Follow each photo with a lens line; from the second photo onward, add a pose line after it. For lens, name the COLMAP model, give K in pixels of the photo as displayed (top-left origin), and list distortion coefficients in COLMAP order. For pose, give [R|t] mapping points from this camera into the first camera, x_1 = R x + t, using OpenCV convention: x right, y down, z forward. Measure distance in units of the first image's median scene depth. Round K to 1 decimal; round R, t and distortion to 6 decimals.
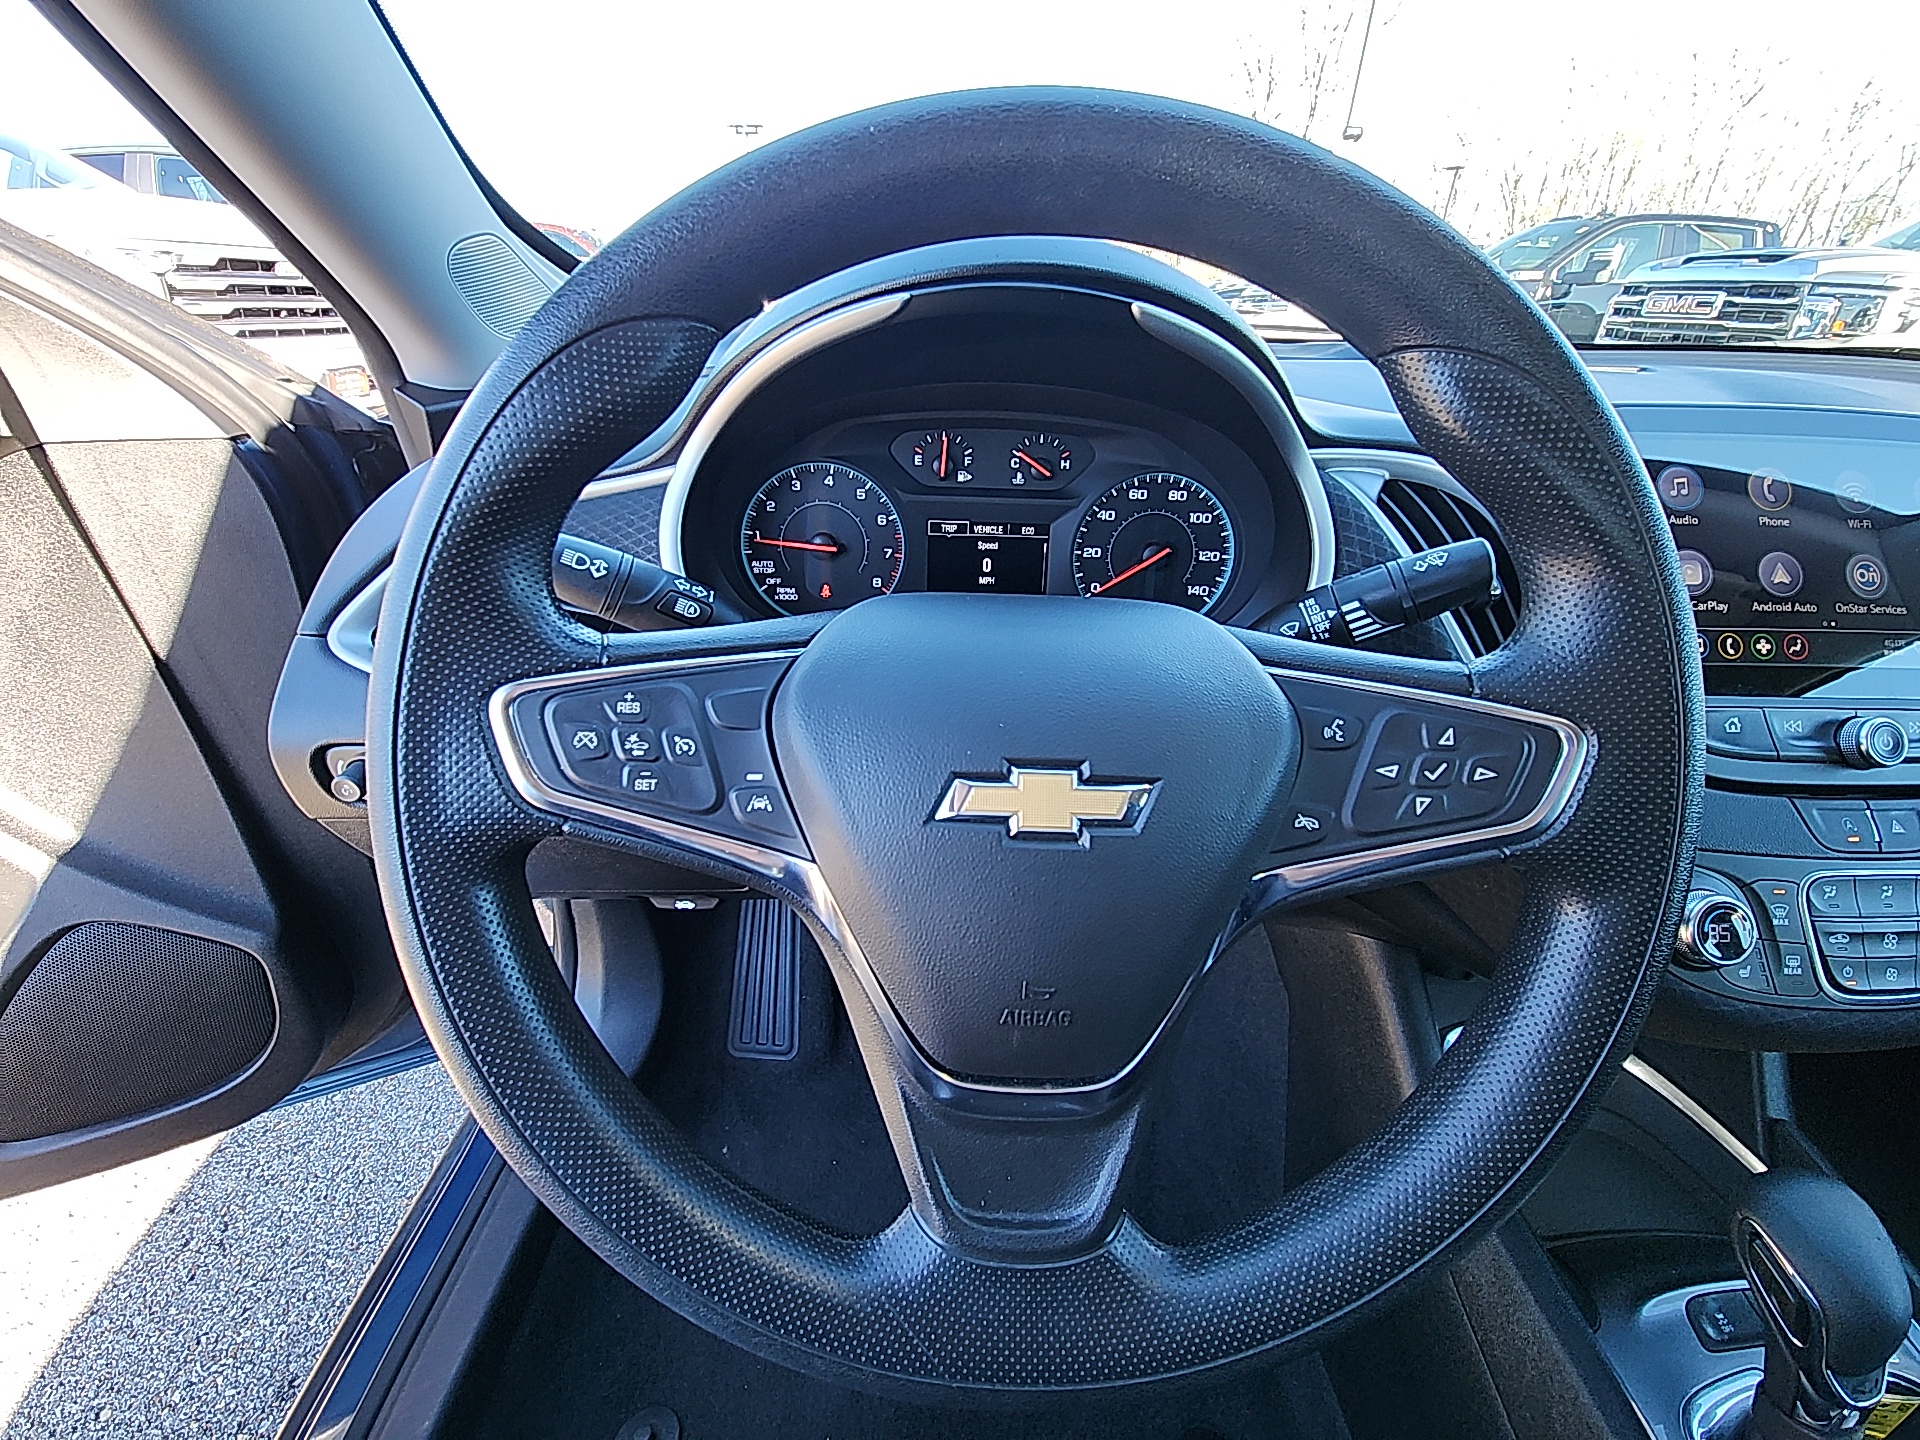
lens RADIAL K [[770.9, 0, 952.1], [0, 770.9, 701.8], [0, 0, 1]] dist [0.013998, -0.009682]
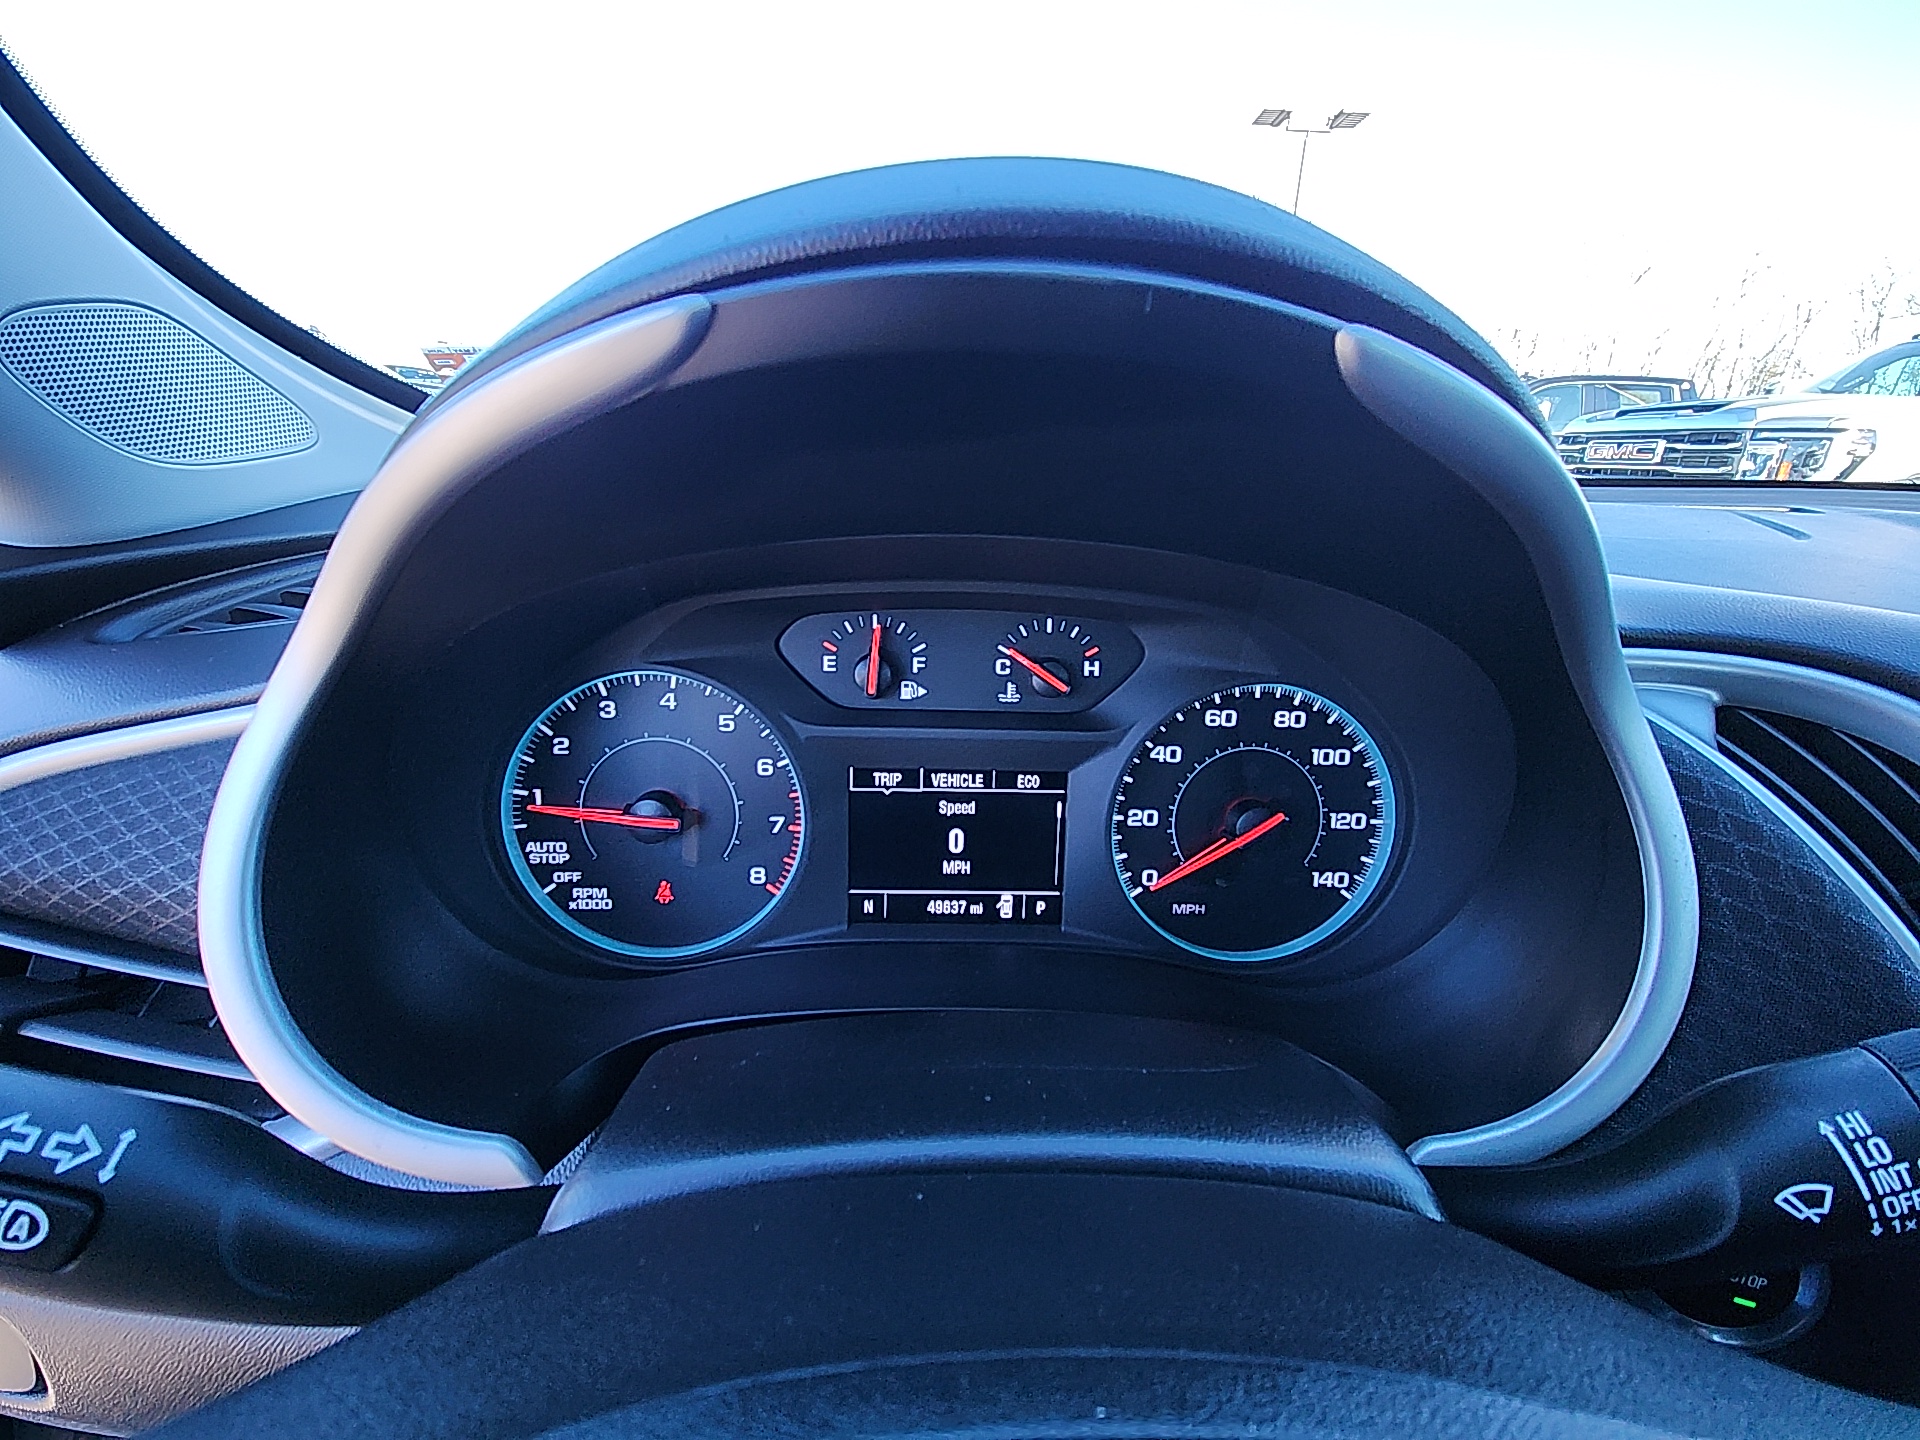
lens RADIAL K [[770.0, 0, 950.6], [0, 770.0, 707.8], [0, 0, 1]] dist [-0.003463, 0.007963]
pose [[0.999567, -0.009780, 0.027740, 0.027426], [0.014032, 0.987420, -0.157498, -0.189627], [-0.025851, 0.157819, 0.987130, 0.446283]]
